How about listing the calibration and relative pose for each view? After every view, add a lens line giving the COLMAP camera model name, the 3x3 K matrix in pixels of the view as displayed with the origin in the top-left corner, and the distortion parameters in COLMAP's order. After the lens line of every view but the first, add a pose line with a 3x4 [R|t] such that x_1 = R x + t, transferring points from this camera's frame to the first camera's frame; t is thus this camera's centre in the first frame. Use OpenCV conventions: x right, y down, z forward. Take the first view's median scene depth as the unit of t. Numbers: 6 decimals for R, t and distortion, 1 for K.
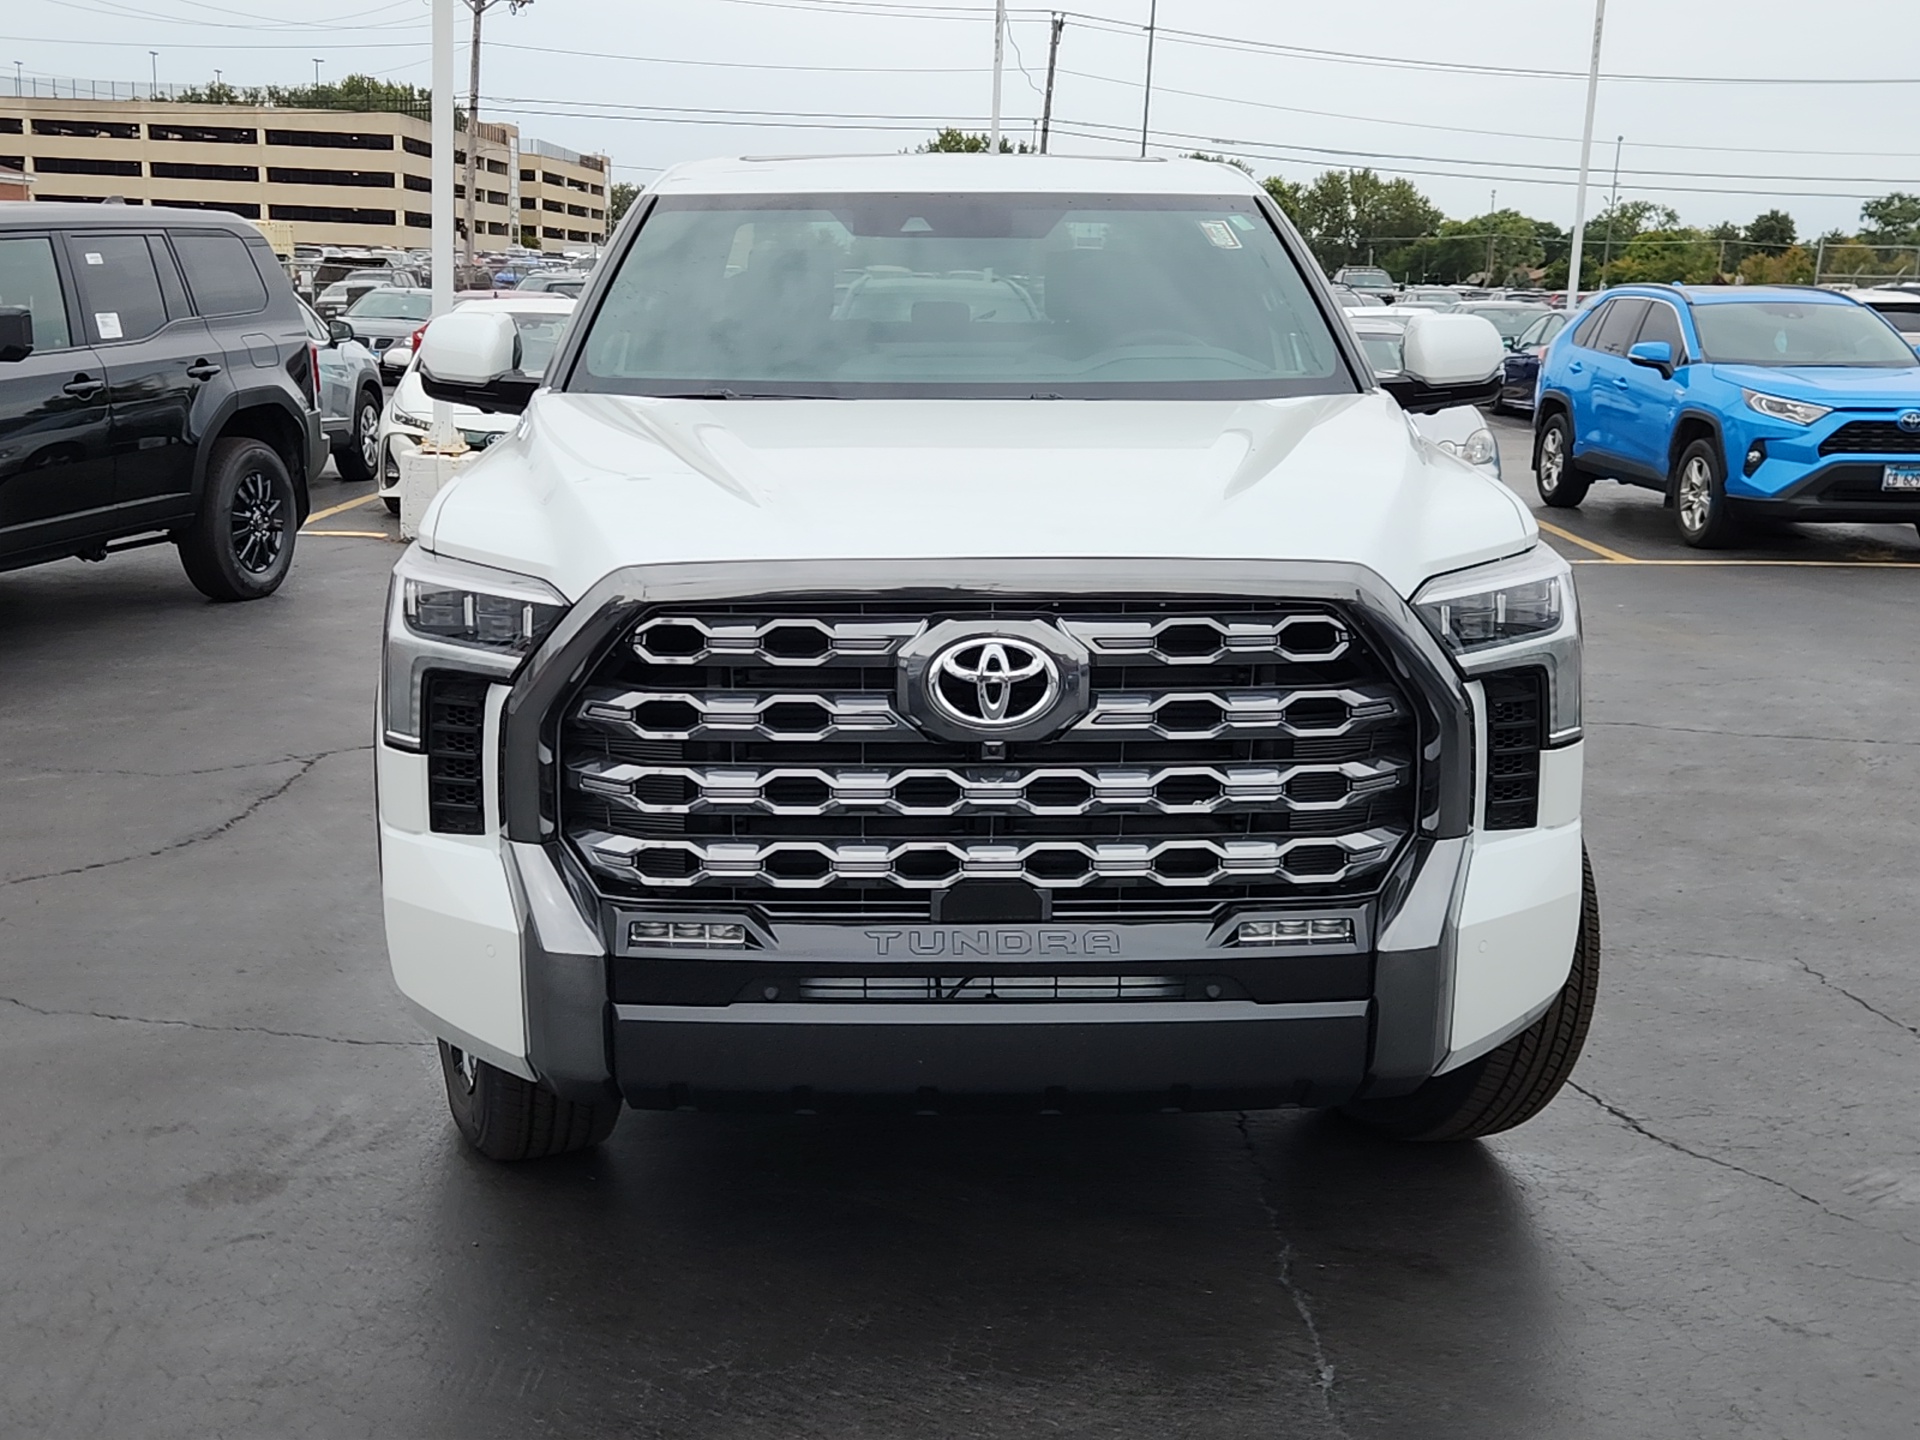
lens RADIAL K [[2184.8, 0, 960.0], [0, 2184.8, 720.0], [0, 0, 1]] dist [0.124586, -0.164071]
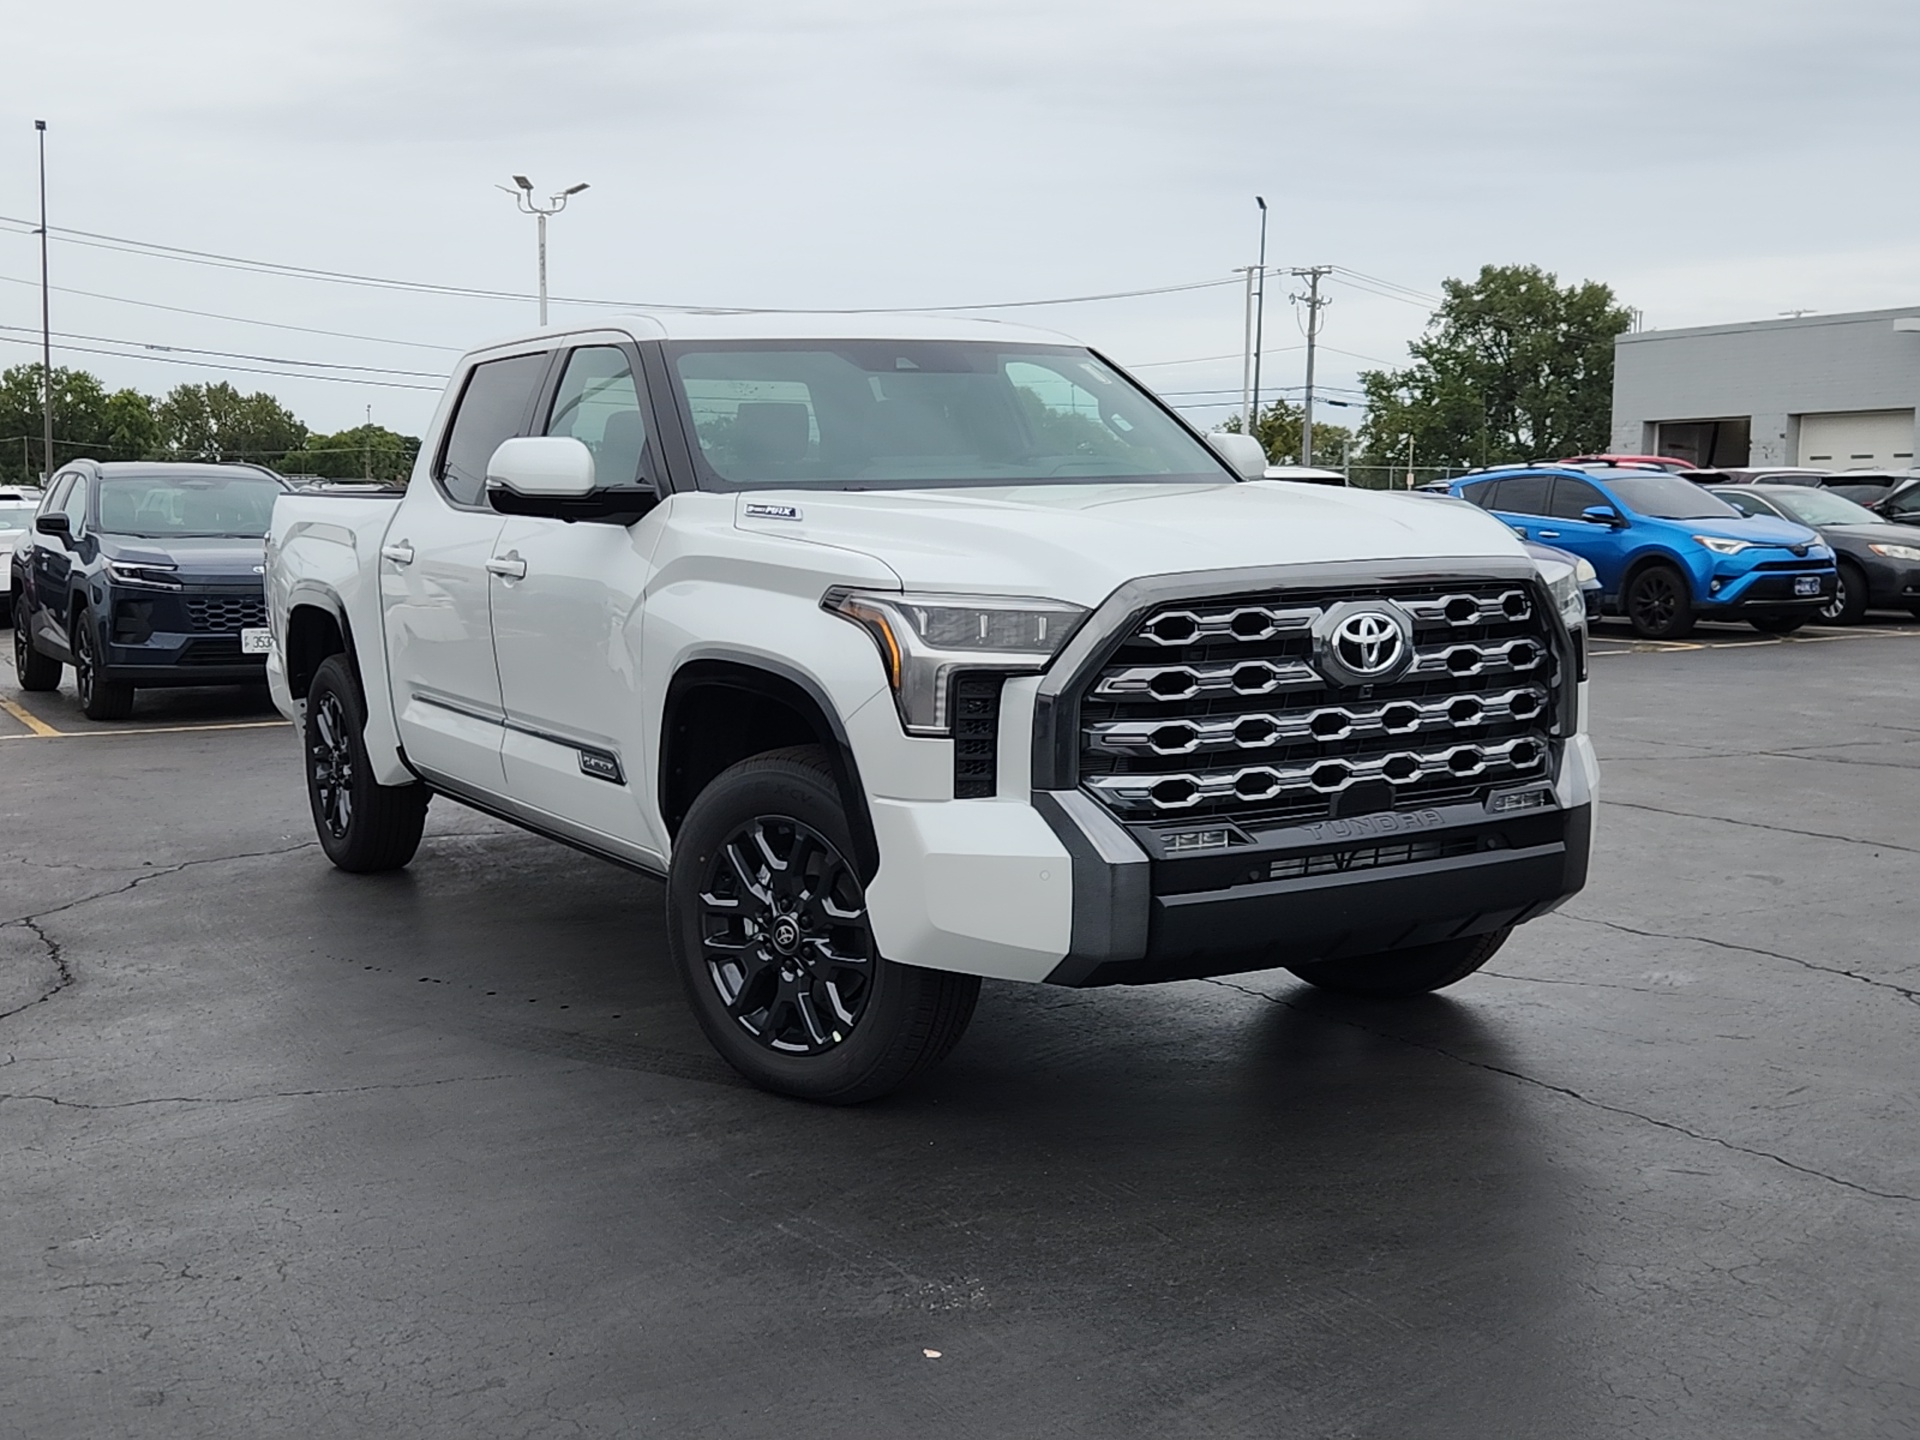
lens RADIAL K [[2184.8, 0, 960.0], [0, 2184.8, 720.0], [0, 0, 1]] dist [0.124586, -0.164071]
pose [[0.874324, -0.072189, 0.479944, -0.915254], [0.117028, 0.991056, -0.064125, 0.094174], [-0.471023, 0.112233, 0.874952, -0.149950]]
